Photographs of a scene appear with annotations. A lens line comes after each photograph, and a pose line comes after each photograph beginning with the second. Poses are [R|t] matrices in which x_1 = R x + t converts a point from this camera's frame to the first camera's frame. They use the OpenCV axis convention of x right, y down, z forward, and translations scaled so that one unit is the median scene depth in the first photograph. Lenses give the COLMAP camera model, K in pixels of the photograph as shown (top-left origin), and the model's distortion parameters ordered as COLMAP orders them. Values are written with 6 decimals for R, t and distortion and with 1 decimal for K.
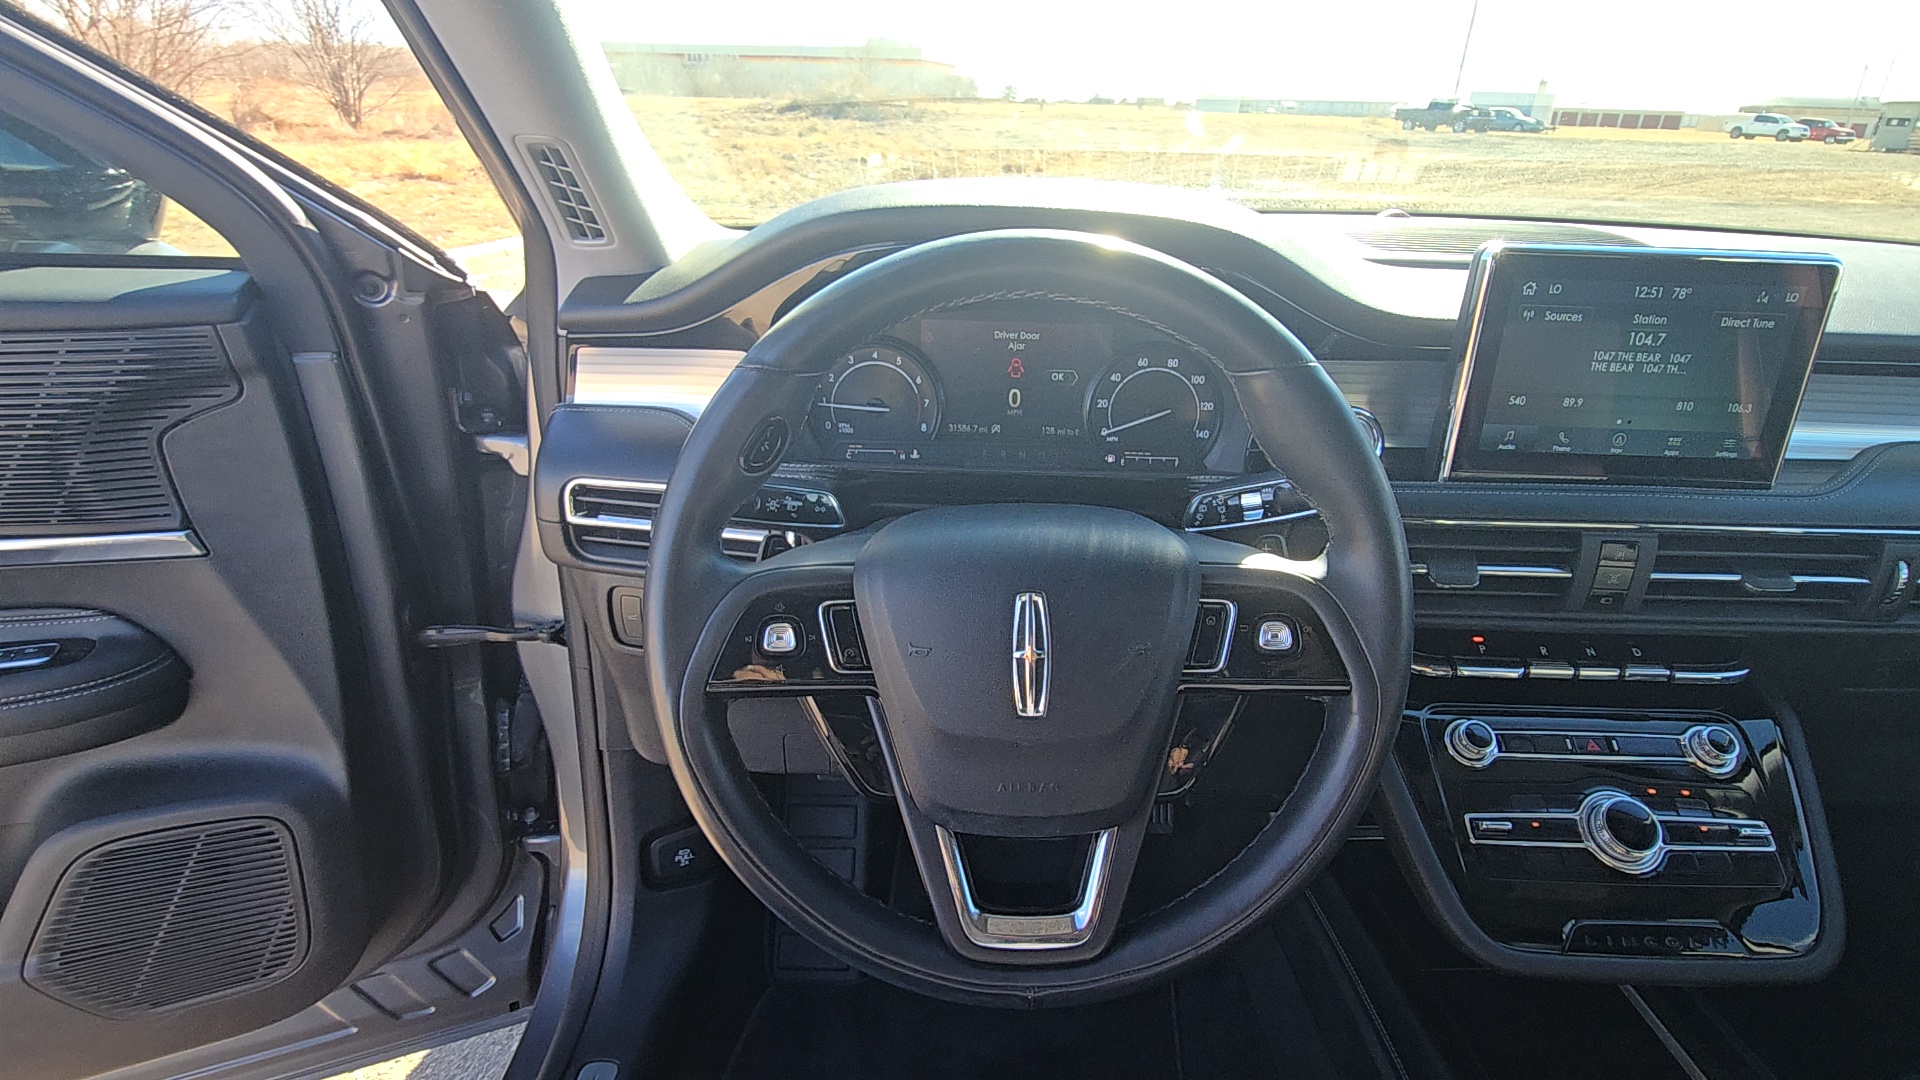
lens RADIAL K [[1058.1, 0, 974.5], [0, 1058.1, 535.4], [0, 0, 1]] dist [0.002759, 0.000224]
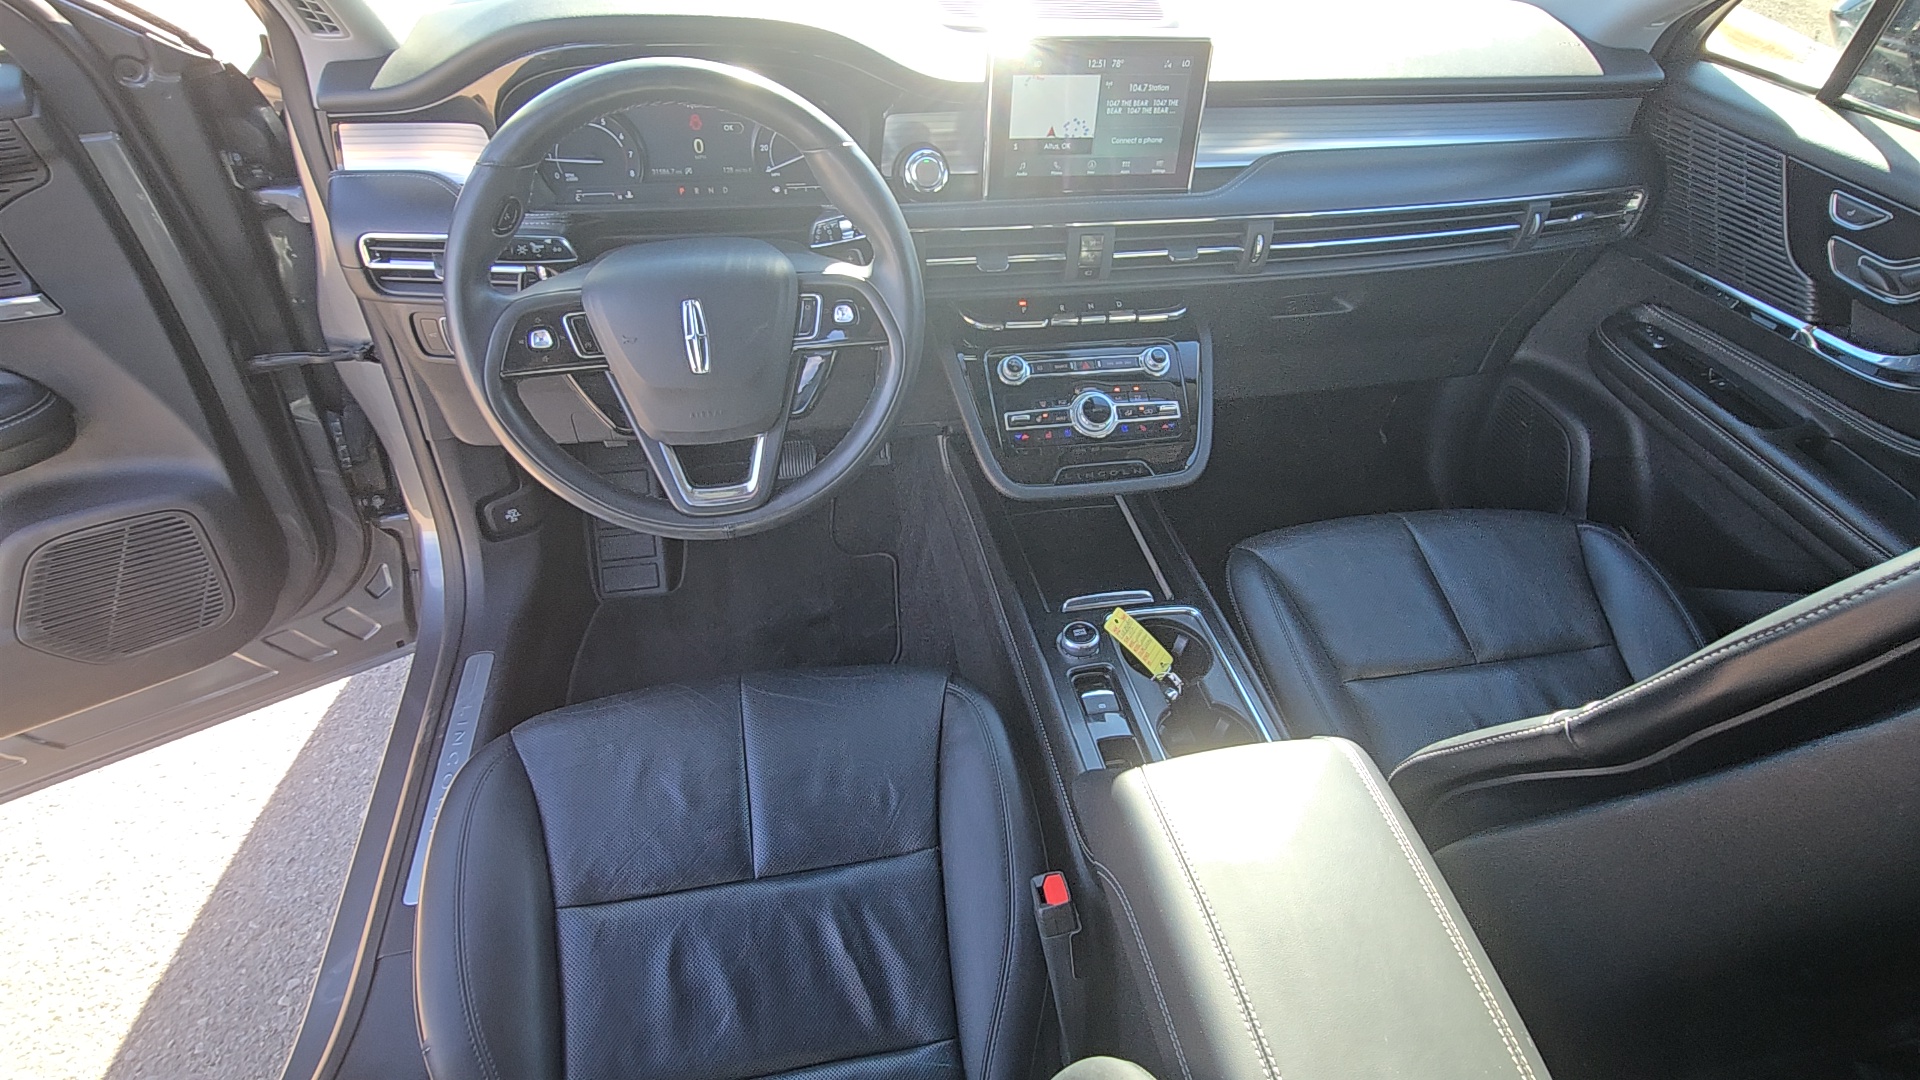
lens RADIAL K [[995.1, 0, 972.8], [0, 995.1, 554.1], [0, 0, 1]] dist [-0.001383, -0.000051]
pose [[0.978354, -0.120230, 0.168431, 0.115460], [0.059831, 0.943493, 0.325948, -0.034842], [-0.198102, -0.308815, 0.930263, -0.450312]]
